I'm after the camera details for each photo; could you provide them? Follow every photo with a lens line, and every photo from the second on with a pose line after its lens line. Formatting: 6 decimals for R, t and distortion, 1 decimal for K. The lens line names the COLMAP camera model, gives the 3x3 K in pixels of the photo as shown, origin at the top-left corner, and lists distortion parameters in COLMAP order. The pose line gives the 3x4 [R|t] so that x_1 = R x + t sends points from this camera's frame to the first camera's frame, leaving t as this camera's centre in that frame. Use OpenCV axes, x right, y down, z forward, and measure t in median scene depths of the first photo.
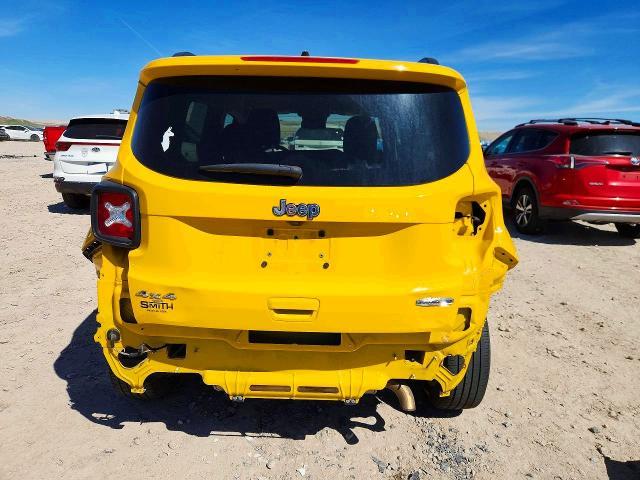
lens RADIAL K [[481.3, 0, 320.0], [0, 481.3, 240.0], [0, 0, 1]] dist [0.000142, -0.006528]
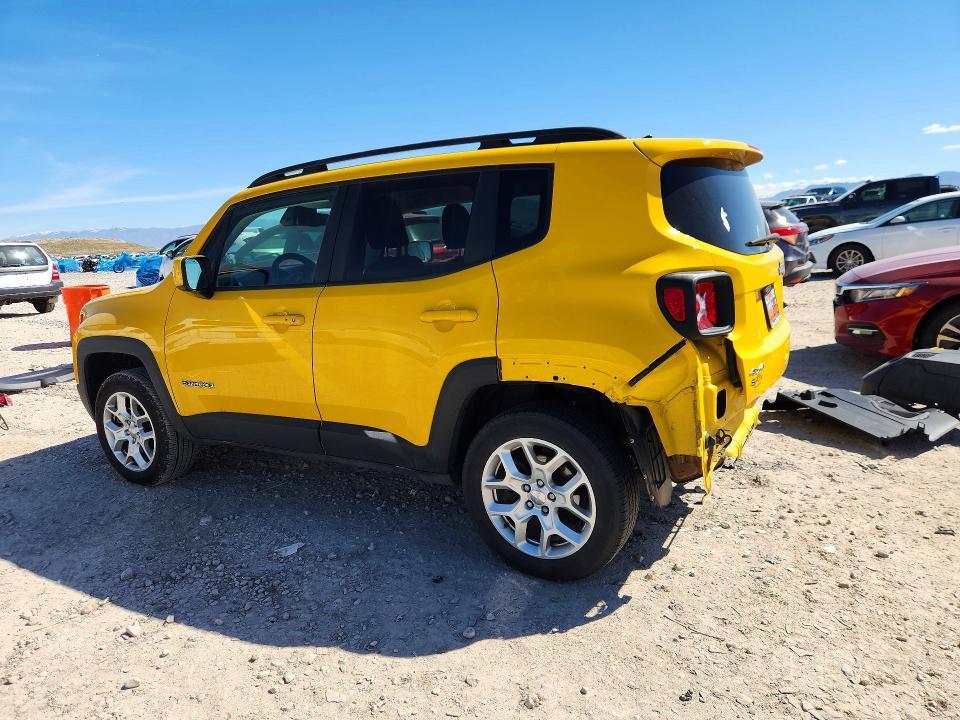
lens RADIAL K [[722.0, 0, 480.0], [0, 722.0, 360.0], [0, 0, 1]] dist [0.000142, -0.006528]
pose [[0.469393, -0.247995, 0.847448, -1.435415], [0.288001, 0.950262, 0.118561, -0.191951], [-0.834701, 0.188415, 0.517469, 0.515741]]
